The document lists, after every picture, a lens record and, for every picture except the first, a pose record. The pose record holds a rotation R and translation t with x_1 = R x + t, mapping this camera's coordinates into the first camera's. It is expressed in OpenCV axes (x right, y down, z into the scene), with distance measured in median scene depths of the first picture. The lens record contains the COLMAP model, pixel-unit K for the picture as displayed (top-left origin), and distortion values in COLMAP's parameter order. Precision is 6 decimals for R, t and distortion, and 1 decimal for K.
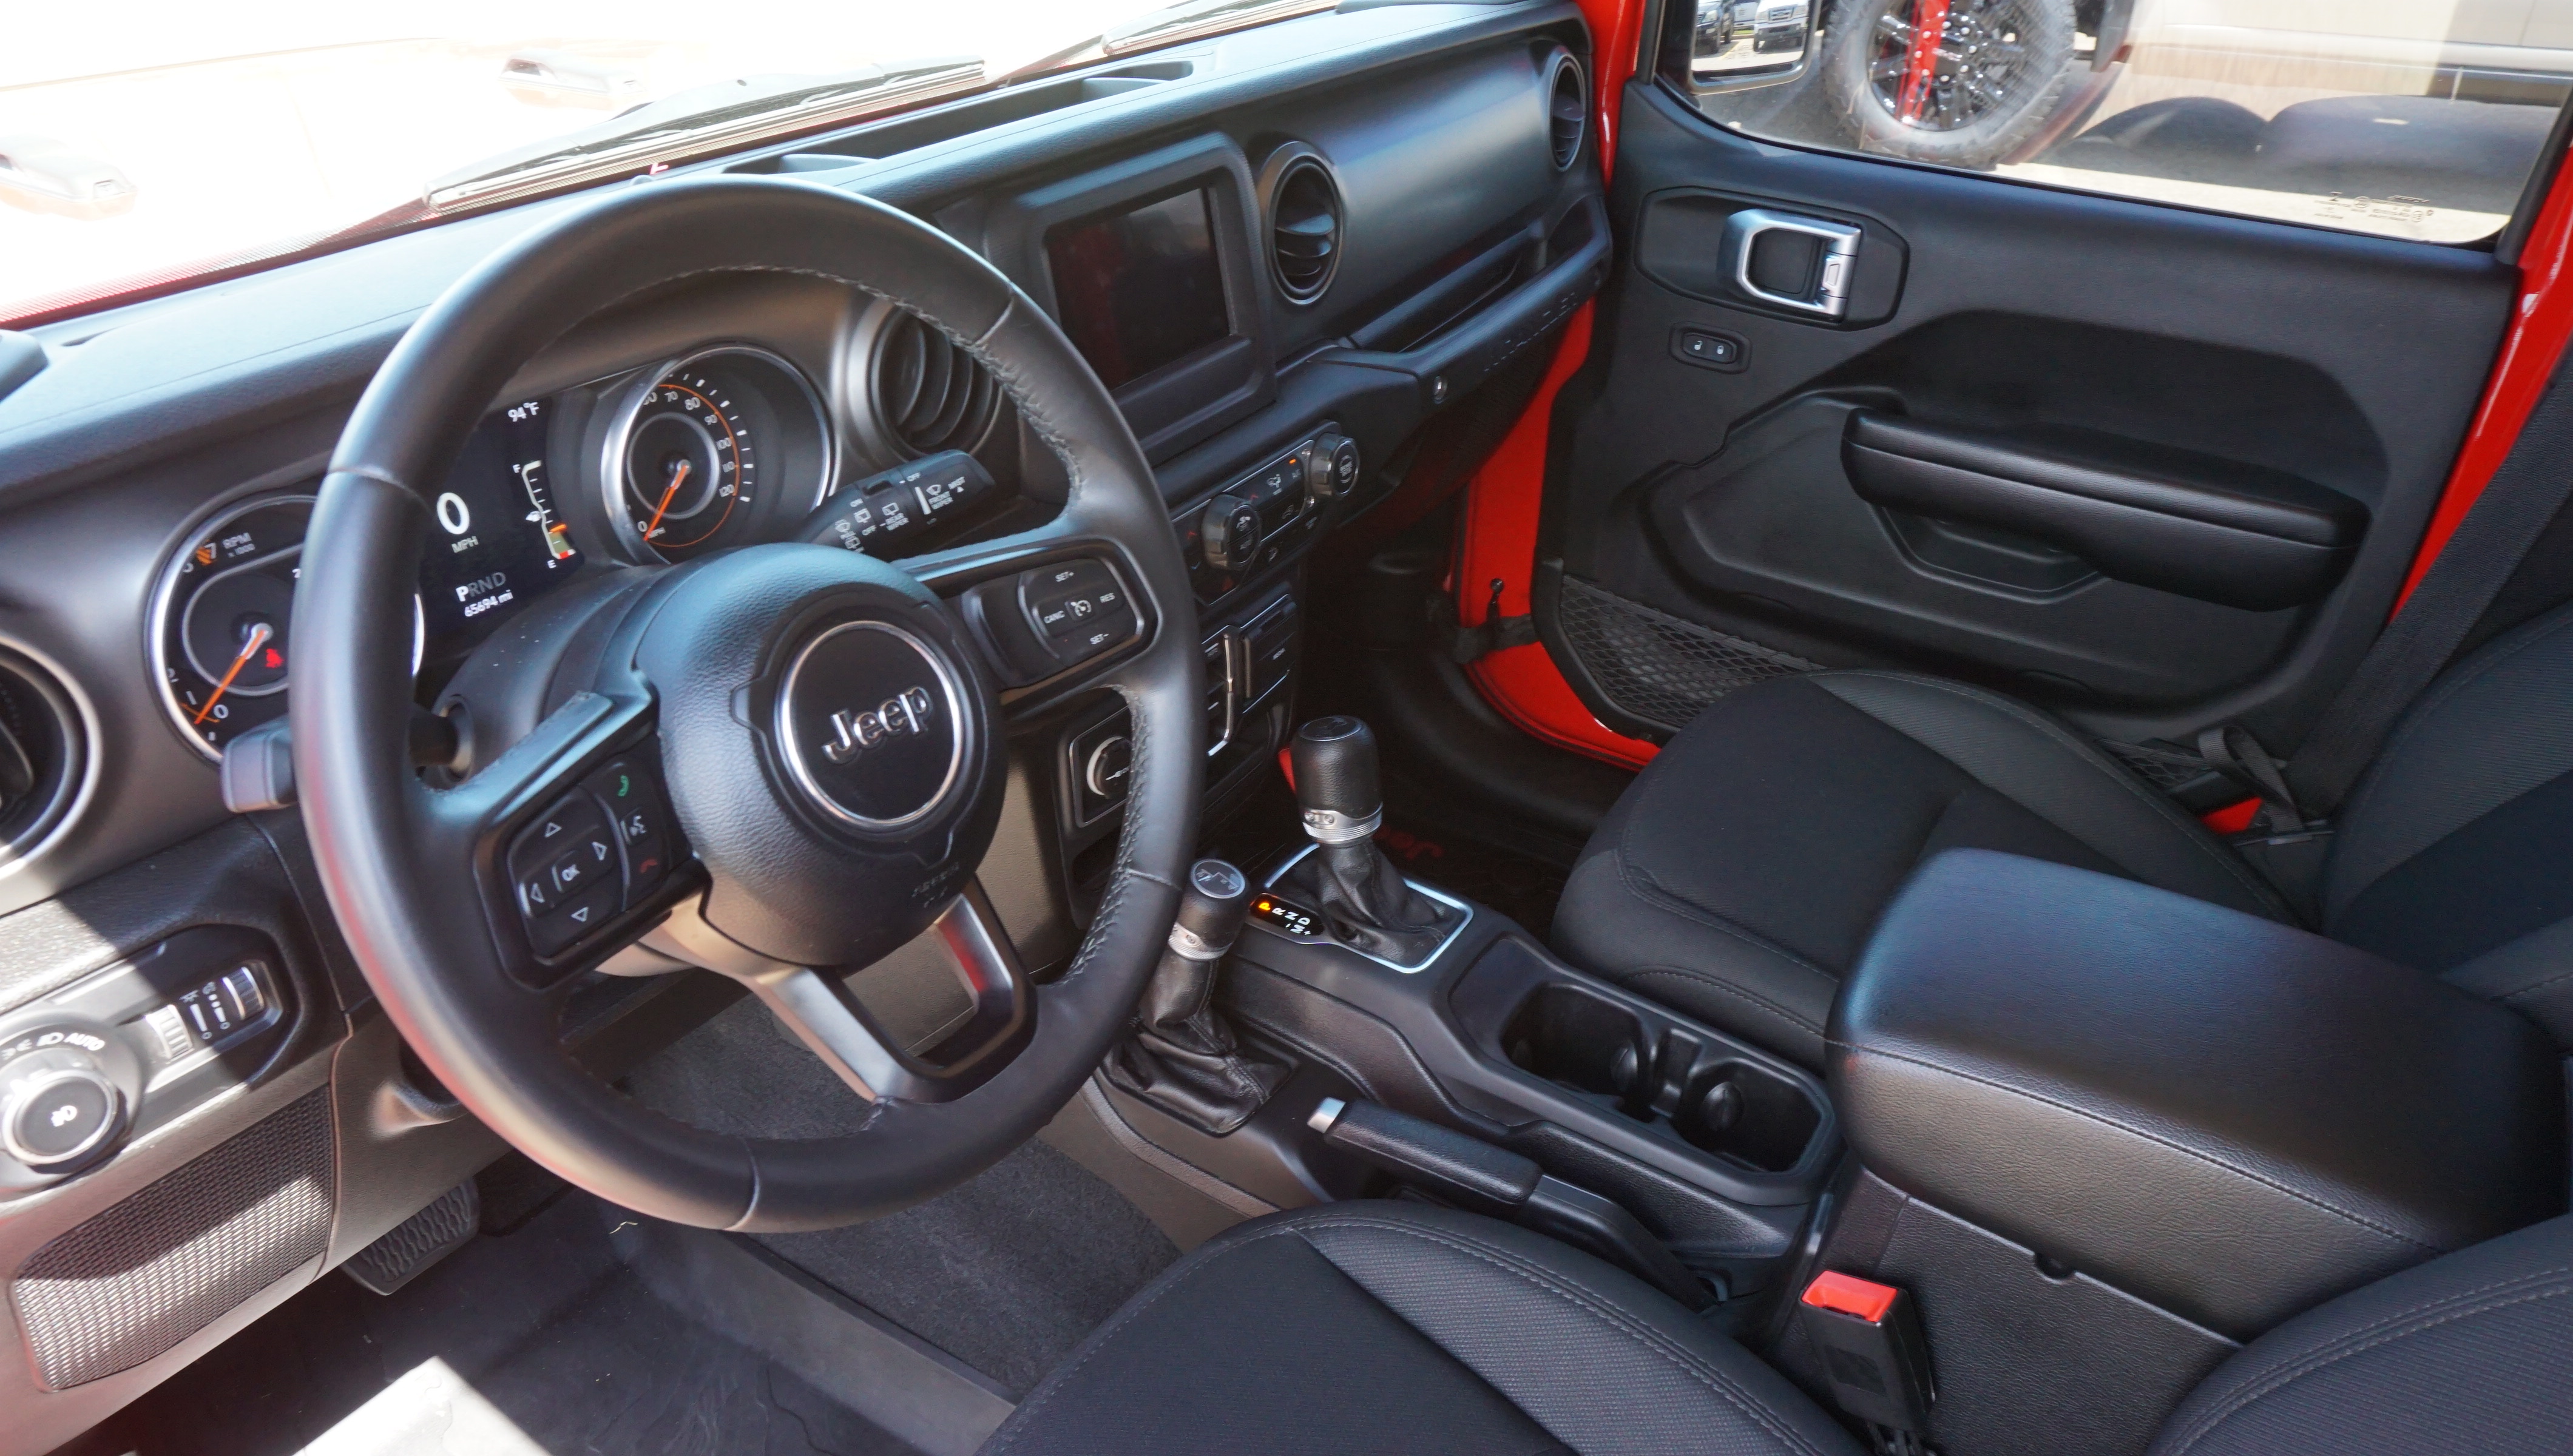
lens RADIAL K [[1708.4, 0, 1297.3], [0, 1708.4, 723.8], [0, 0, 1]] dist [-0.062458, 0.049320]
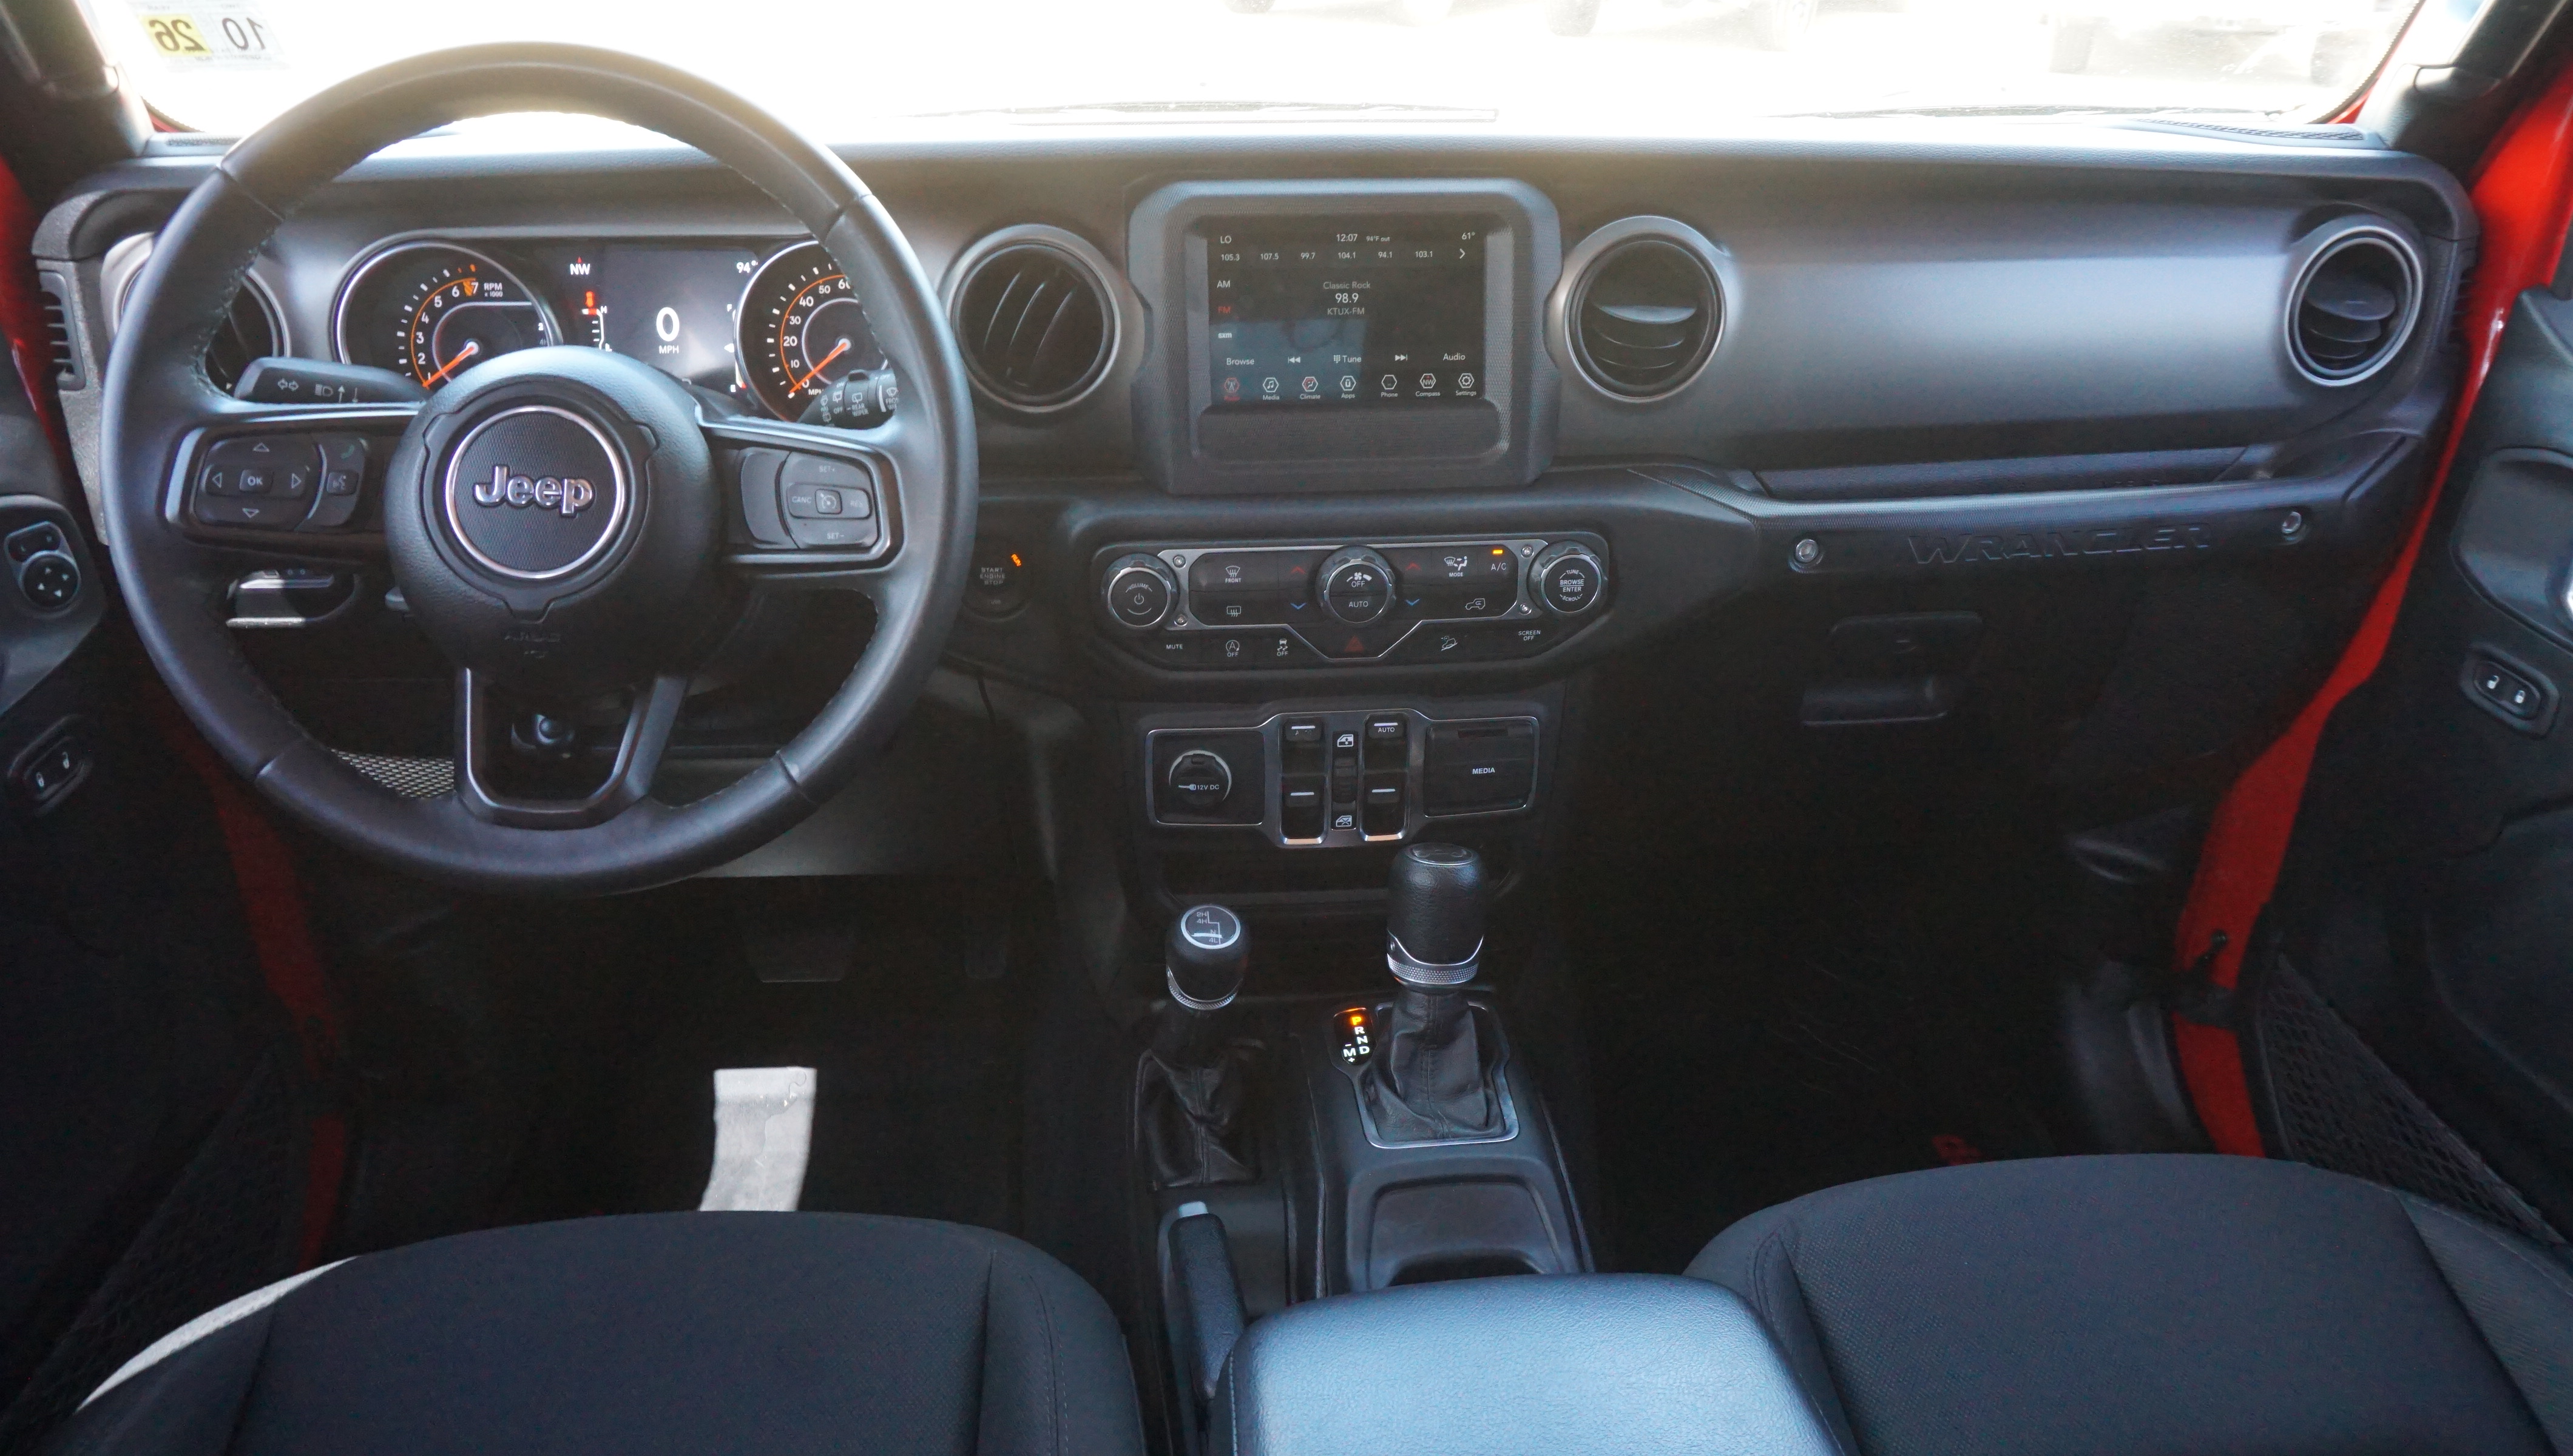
lens RADIAL K [[1733.0, 0, 1302.5], [0, 1733.0, 743.4], [0, 0, 1]] dist [-0.062052, 0.047288]
pose [[0.624883, 0.333277, -0.706008, 0.577672], [-0.406800, 0.910838, 0.069912, -0.081711], [0.666359, 0.243517, 0.704744, 0.313436]]
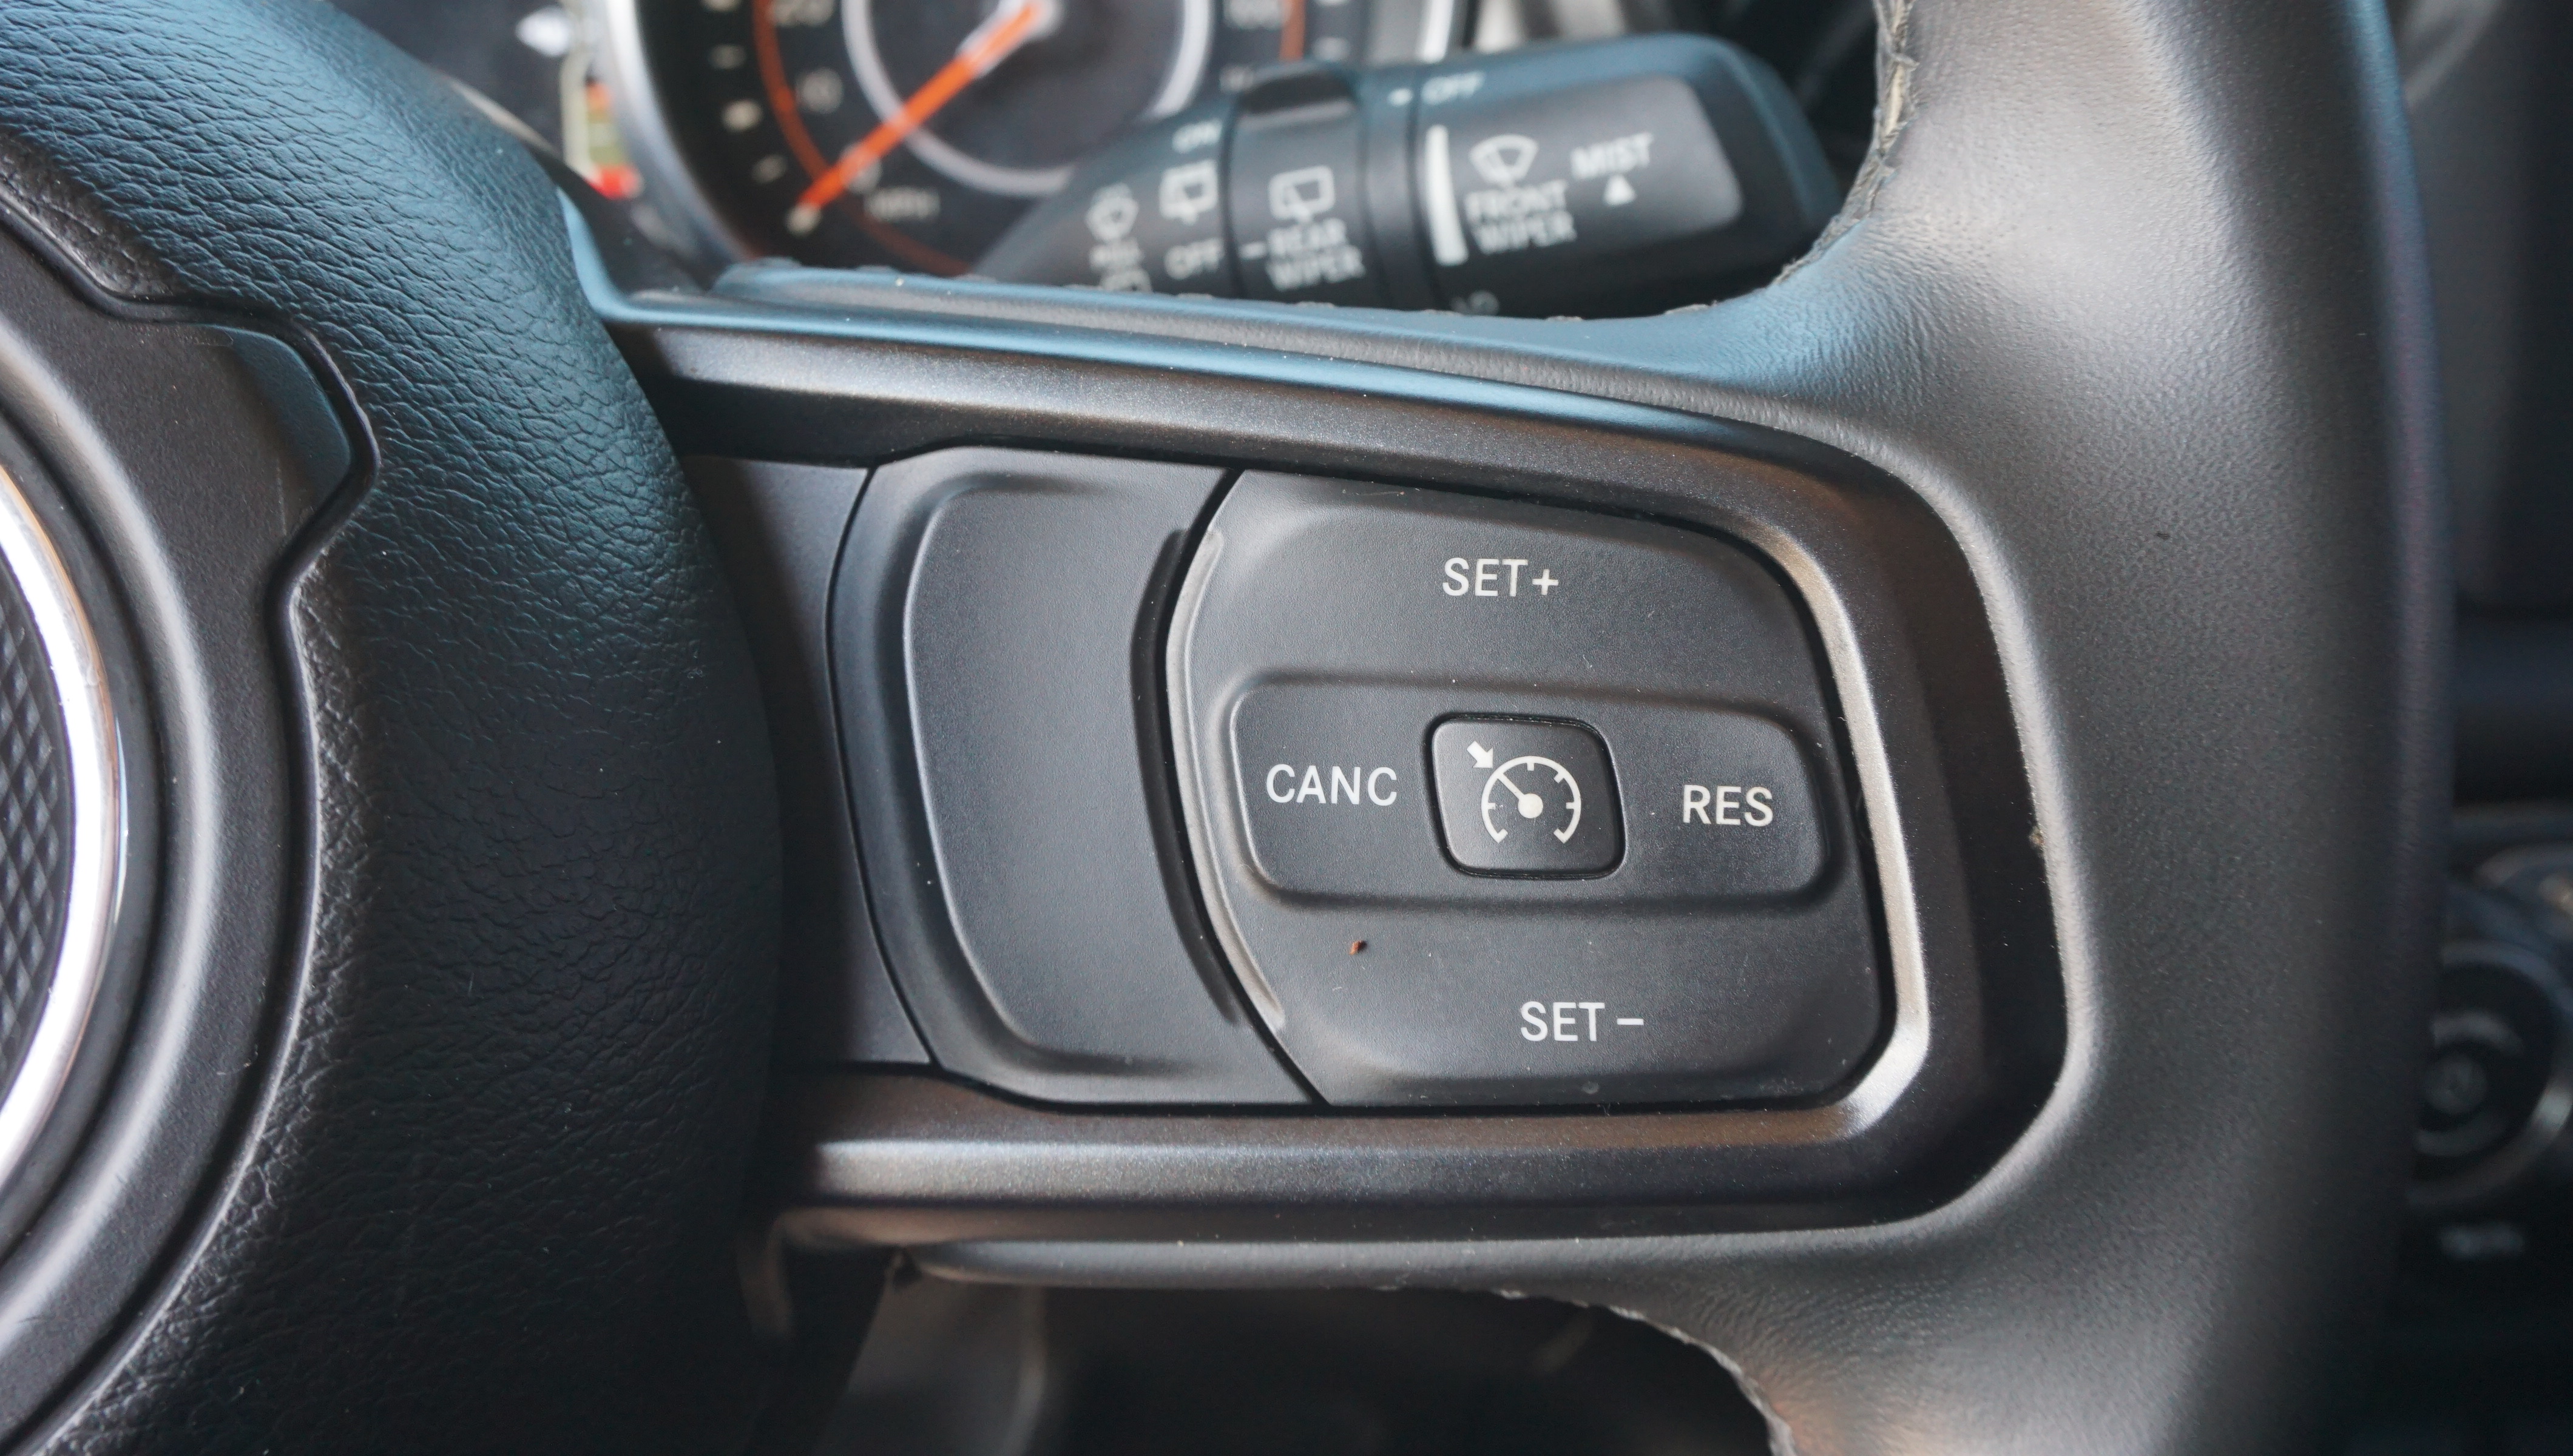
lens RADIAL K [[2509.3, 0, 1286.5], [0, 2509.3, 728.0], [0, 0, 1]] dist [0.102507, 0.000849]
pose [[0.670164, 0.299444, -0.679127, 0.010819], [-0.388574, 0.921138, 0.022708, -0.045894], [0.632369, 0.248673, 0.733670, 0.533539]]
